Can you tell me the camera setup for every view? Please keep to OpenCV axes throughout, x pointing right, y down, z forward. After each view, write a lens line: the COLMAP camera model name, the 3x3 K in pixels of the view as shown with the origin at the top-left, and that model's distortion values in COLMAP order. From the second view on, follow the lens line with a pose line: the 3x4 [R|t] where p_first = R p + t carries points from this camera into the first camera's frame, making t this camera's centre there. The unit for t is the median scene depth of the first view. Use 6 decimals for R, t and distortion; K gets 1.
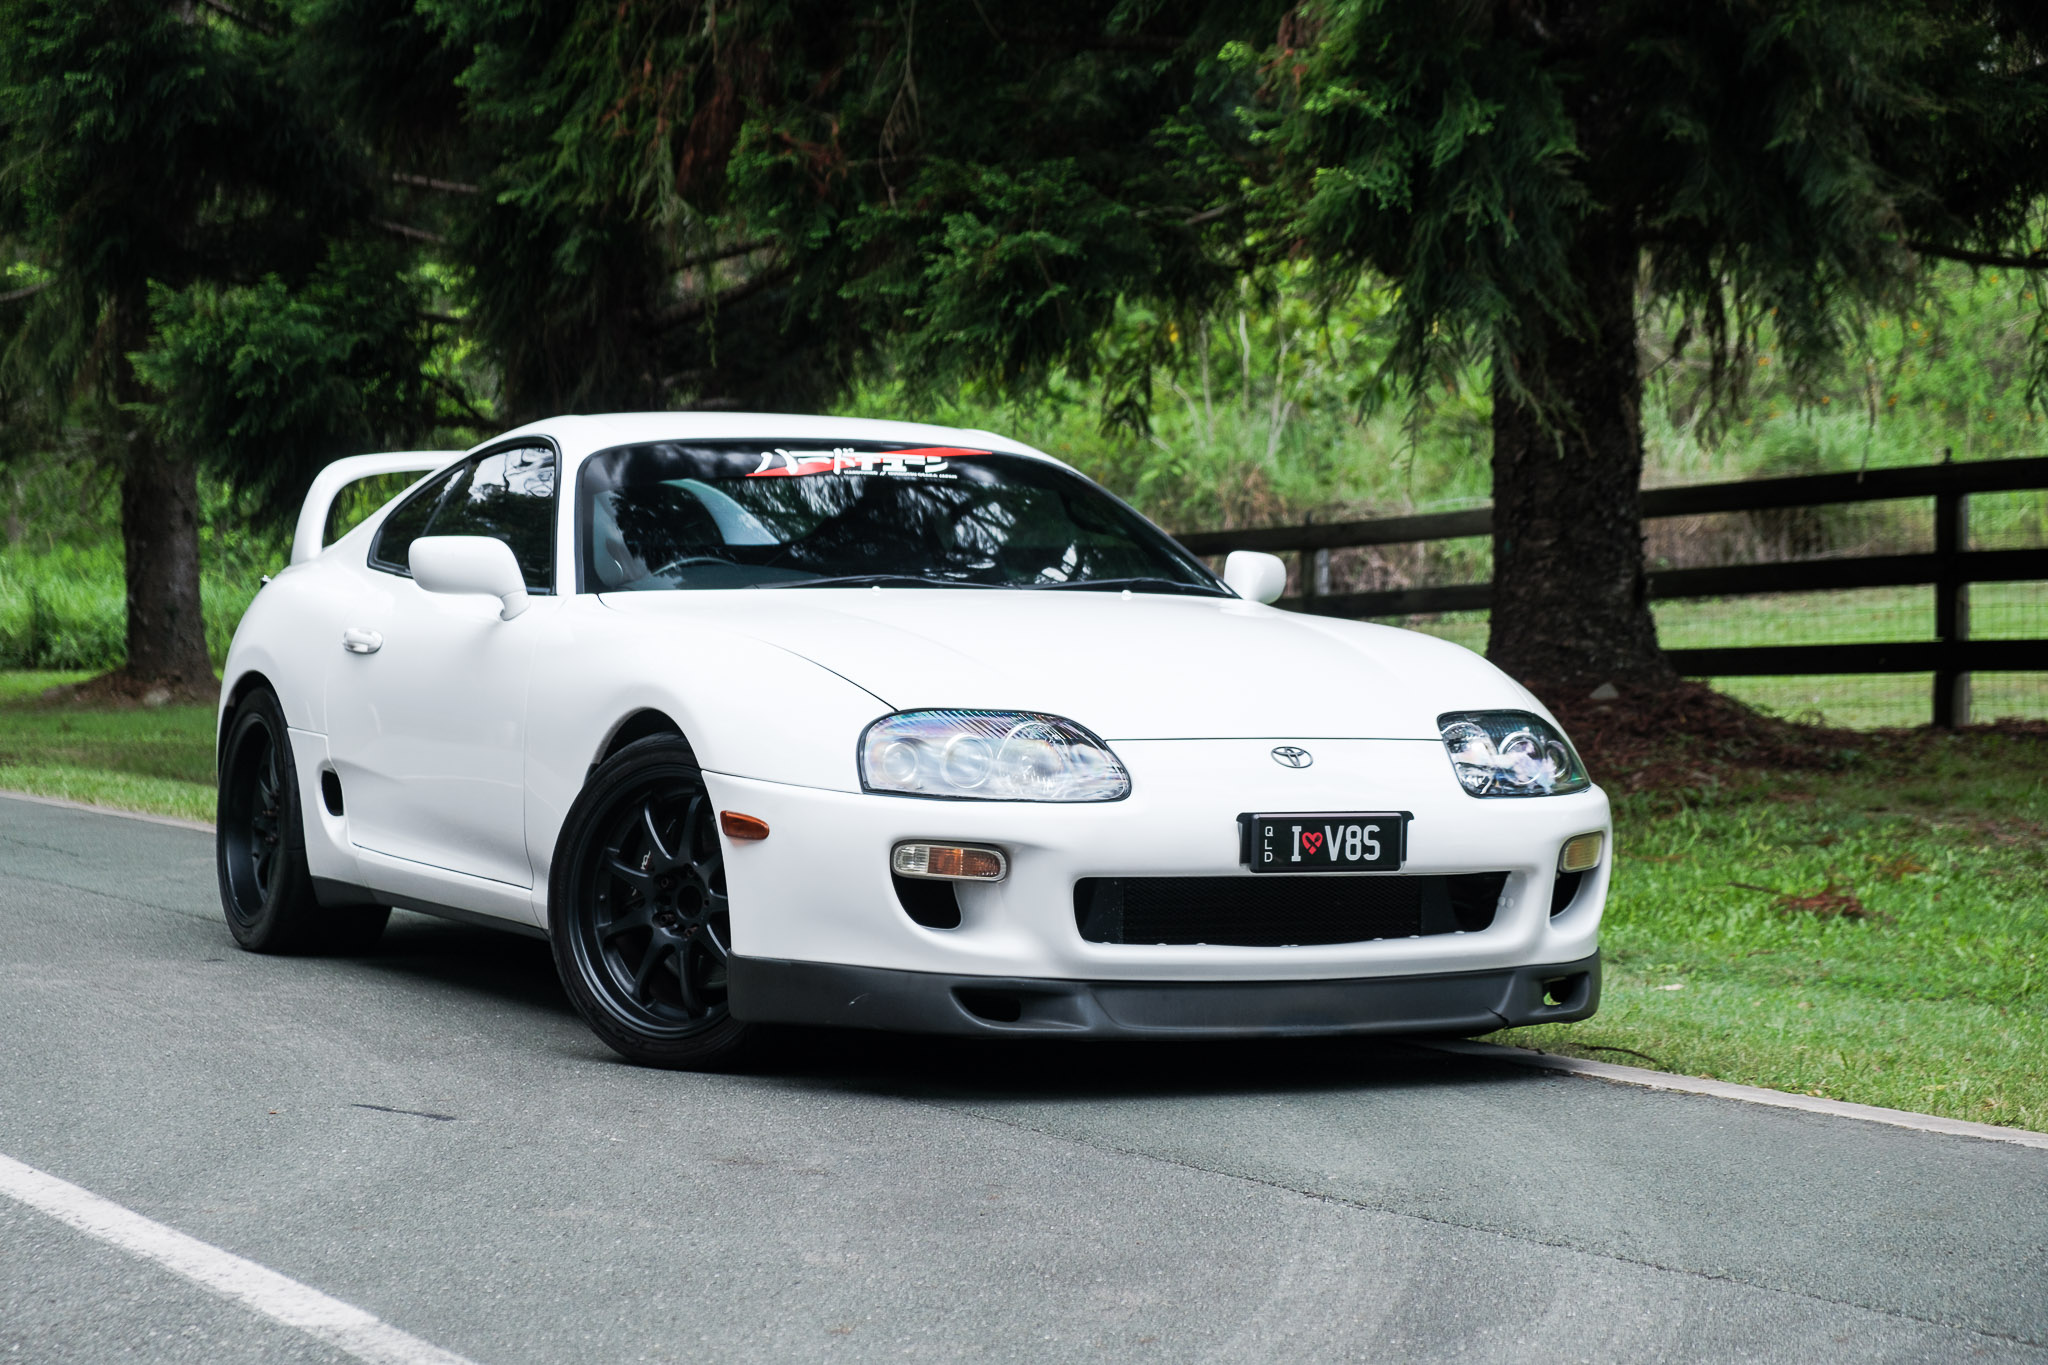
lens RADIAL K [[4561.1, 0, 1026.1], [0, 4561.1, 668.2], [0, 0, 1]] dist [0.151115, 0.000000]
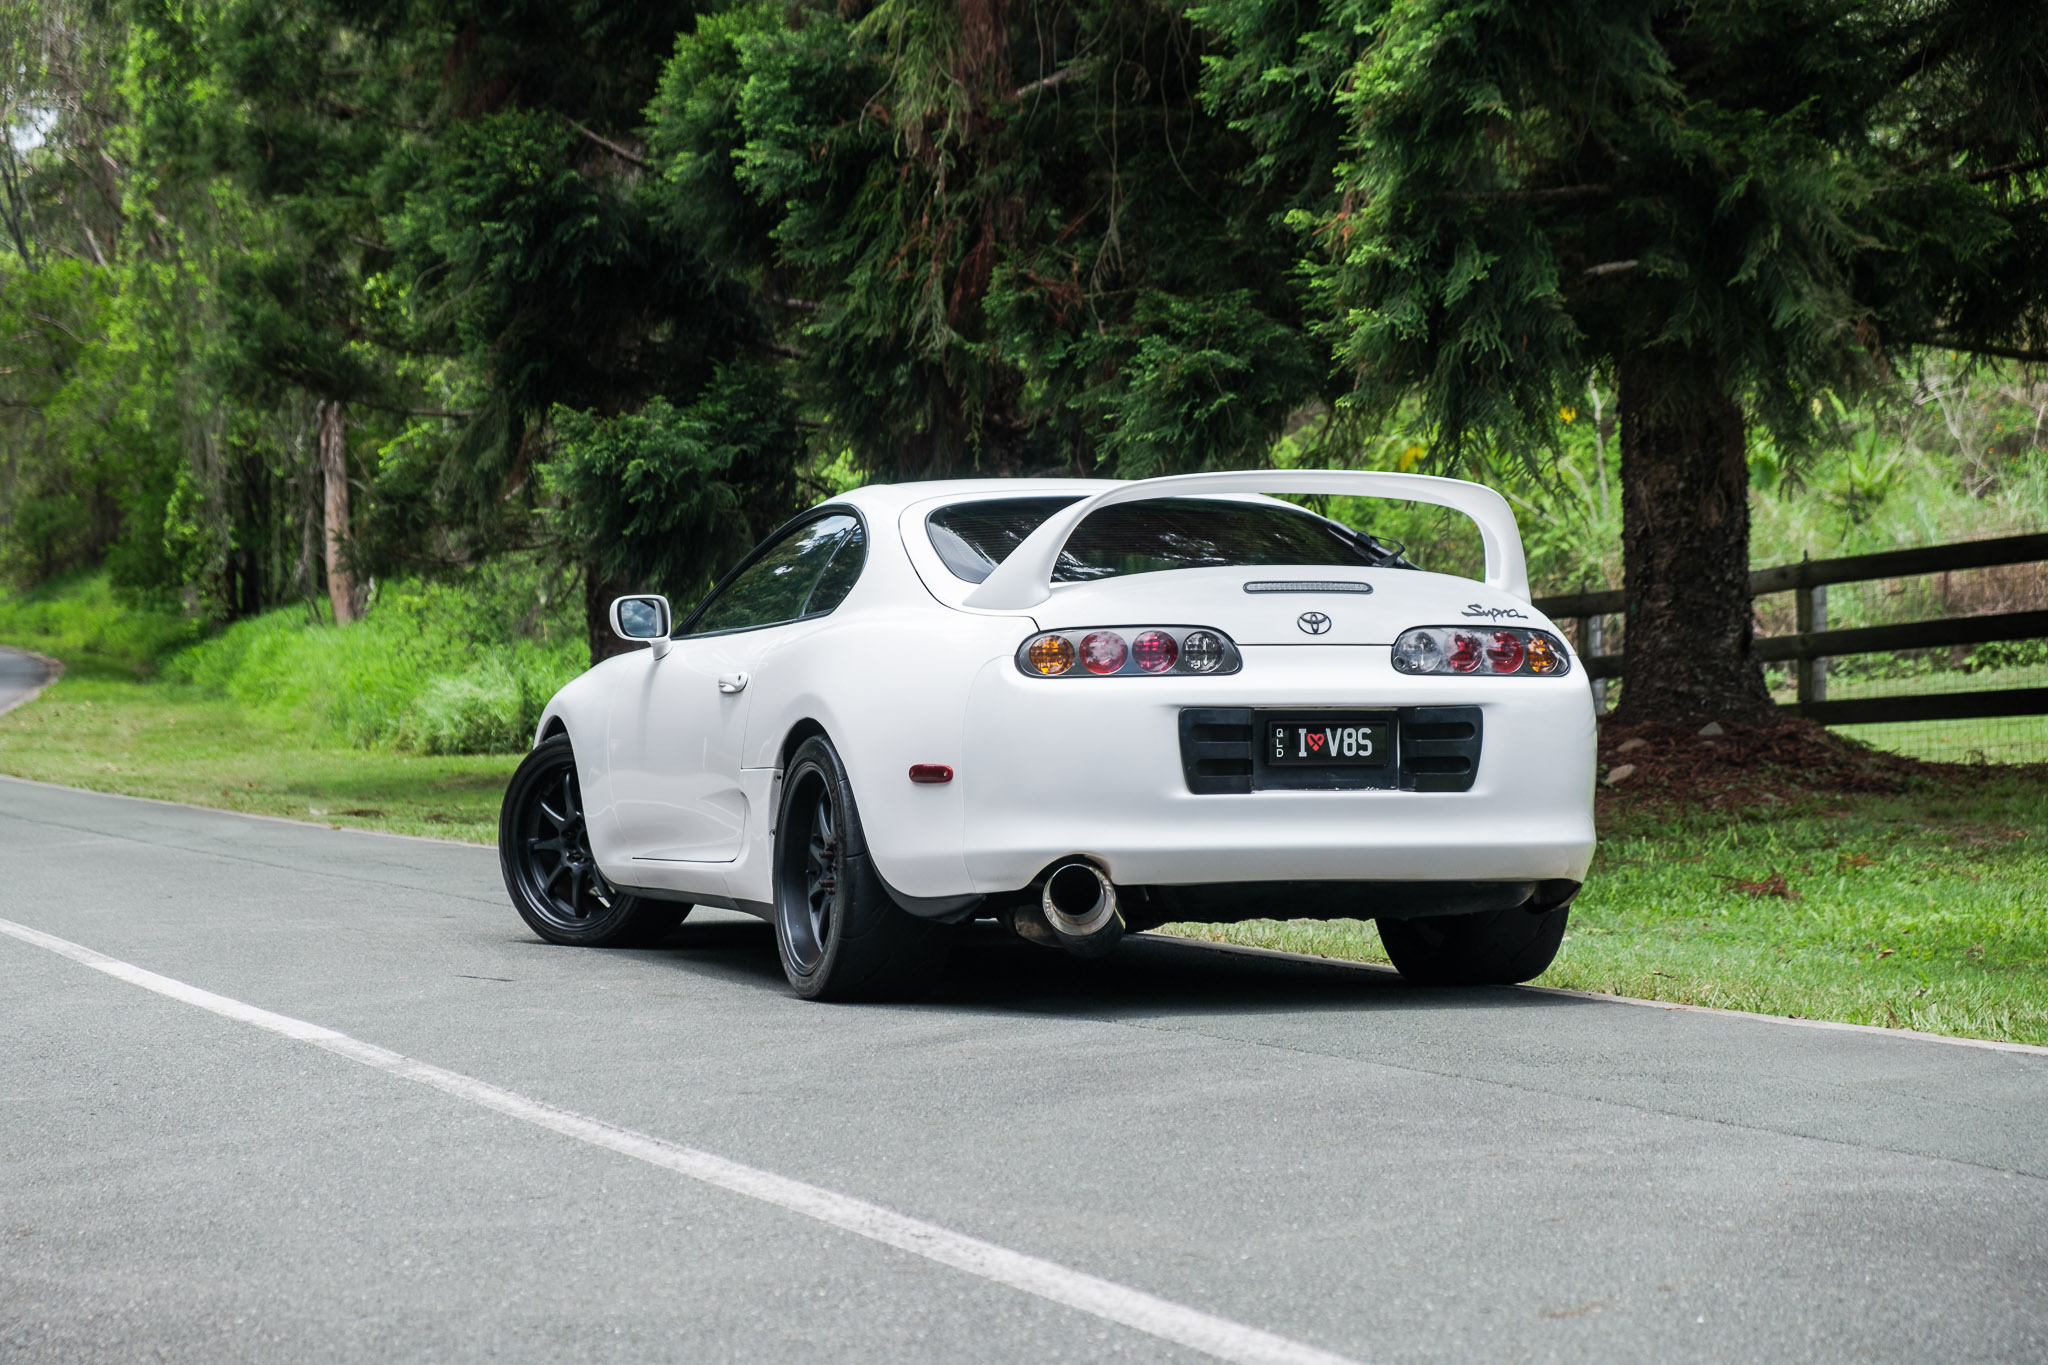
lens RADIAL K [[4975.8, 0, 1004.2], [0, 4975.8, 690.8], [0, 0, 1]] dist [0.025531, 0.000000]
pose [[0.989940, -0.016289, -0.140547, 0.130177], [0.014109, 0.999765, -0.016487, 0.014193], [0.140782, 0.014338, 0.989937, -0.305087]]
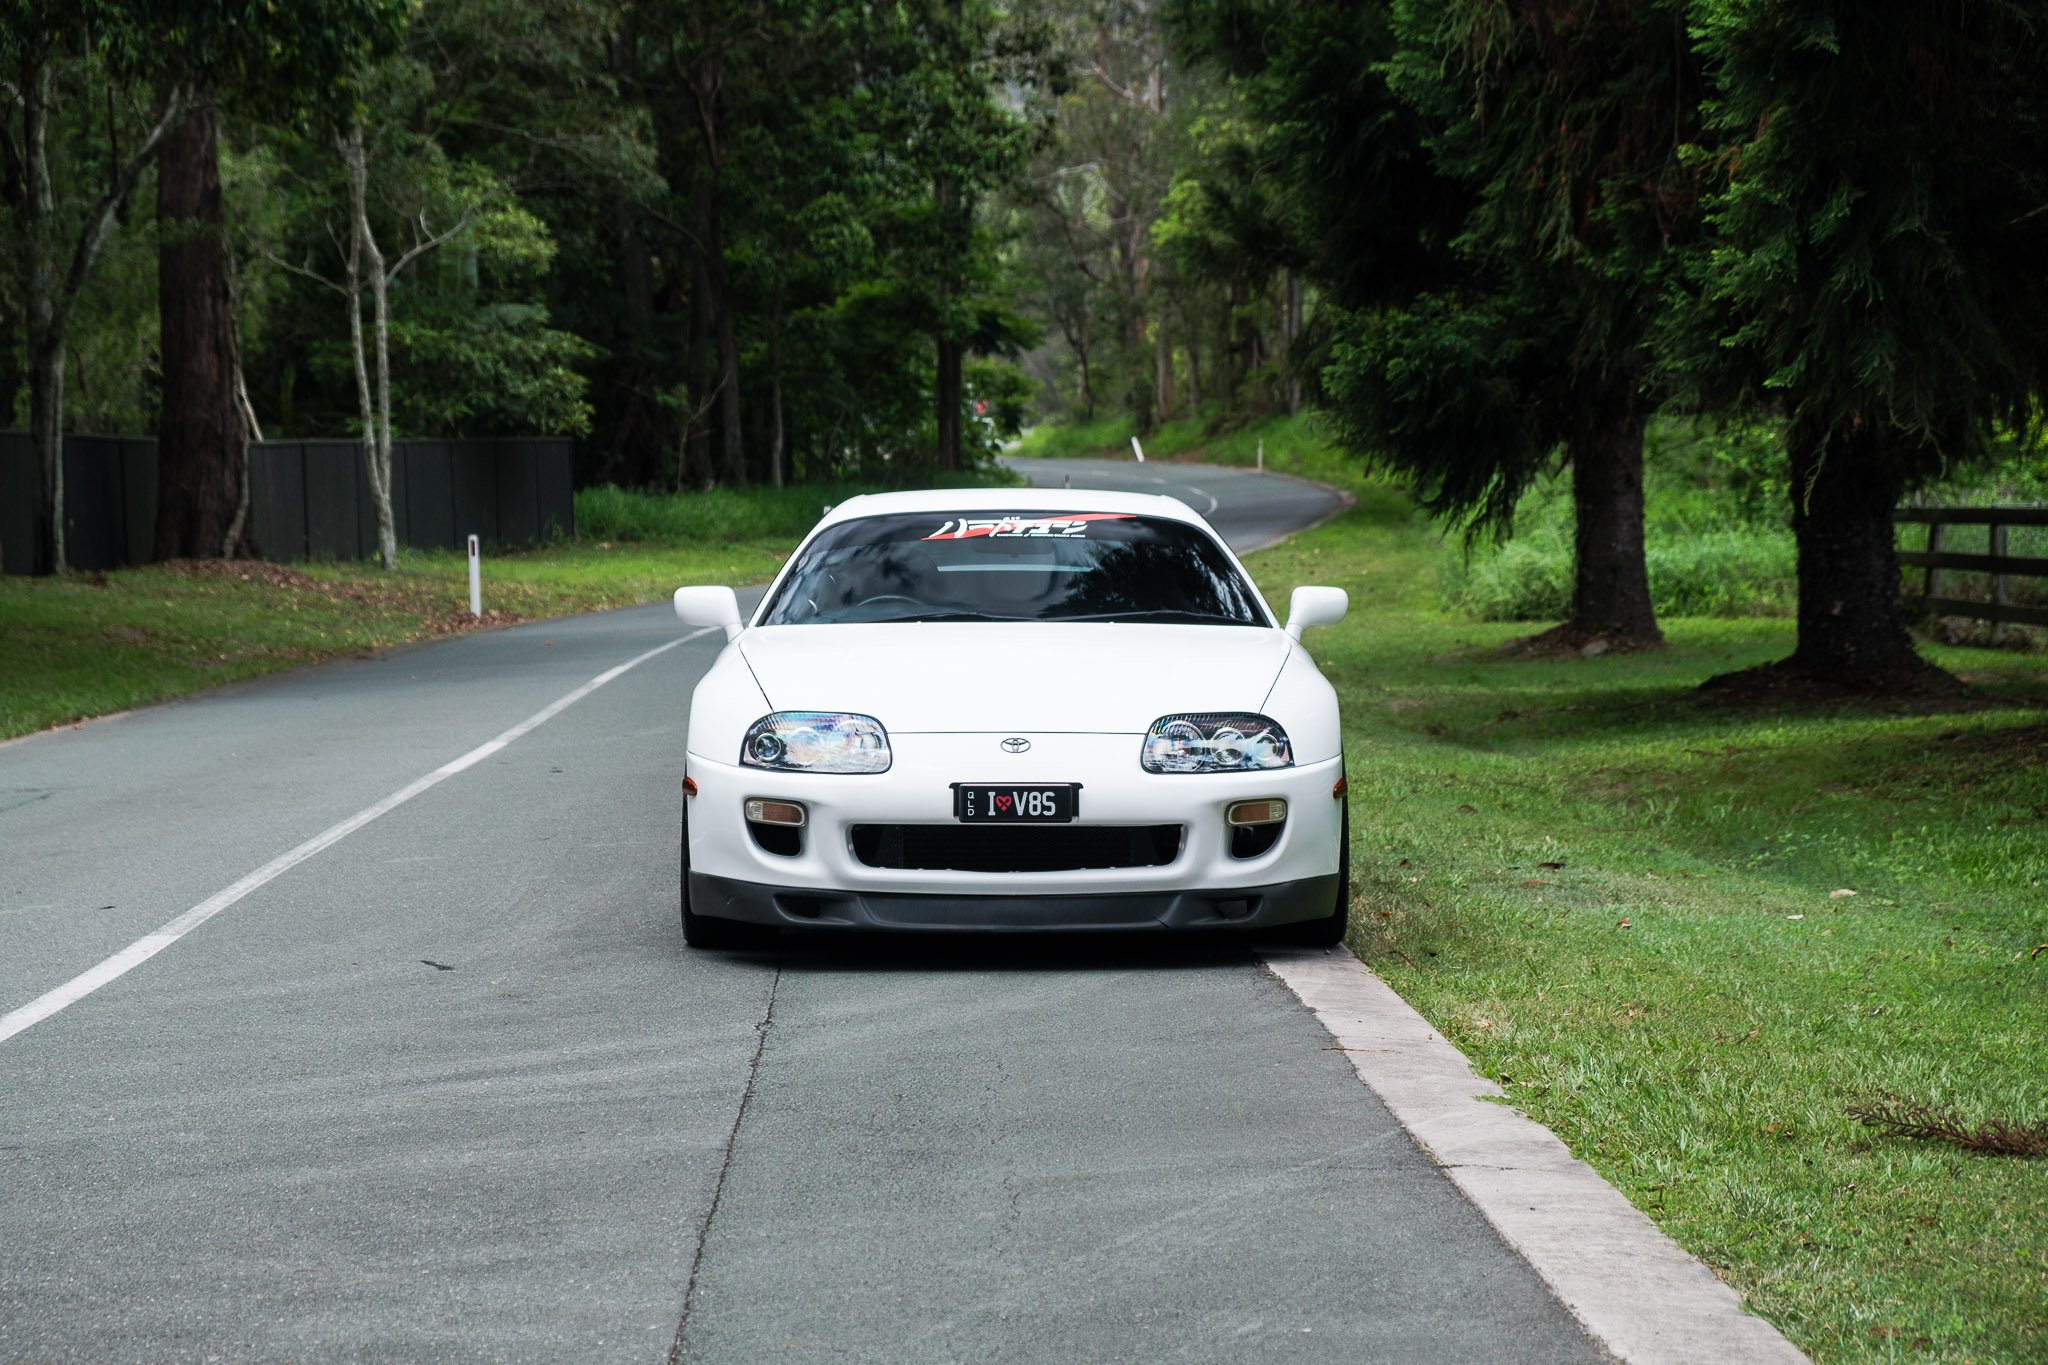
lens RADIAL K [[4975.8, 0, 1010.9], [0, 4975.8, 691.2], [0, 0, 1]] dist [0.025531, 0.000000]
pose [[0.896938, 0.002879, -0.442147, 0.392567], [0.006767, 0.999772, 0.020237, -0.015678], [0.442104, -0.021143, 0.896714, -0.229388]]
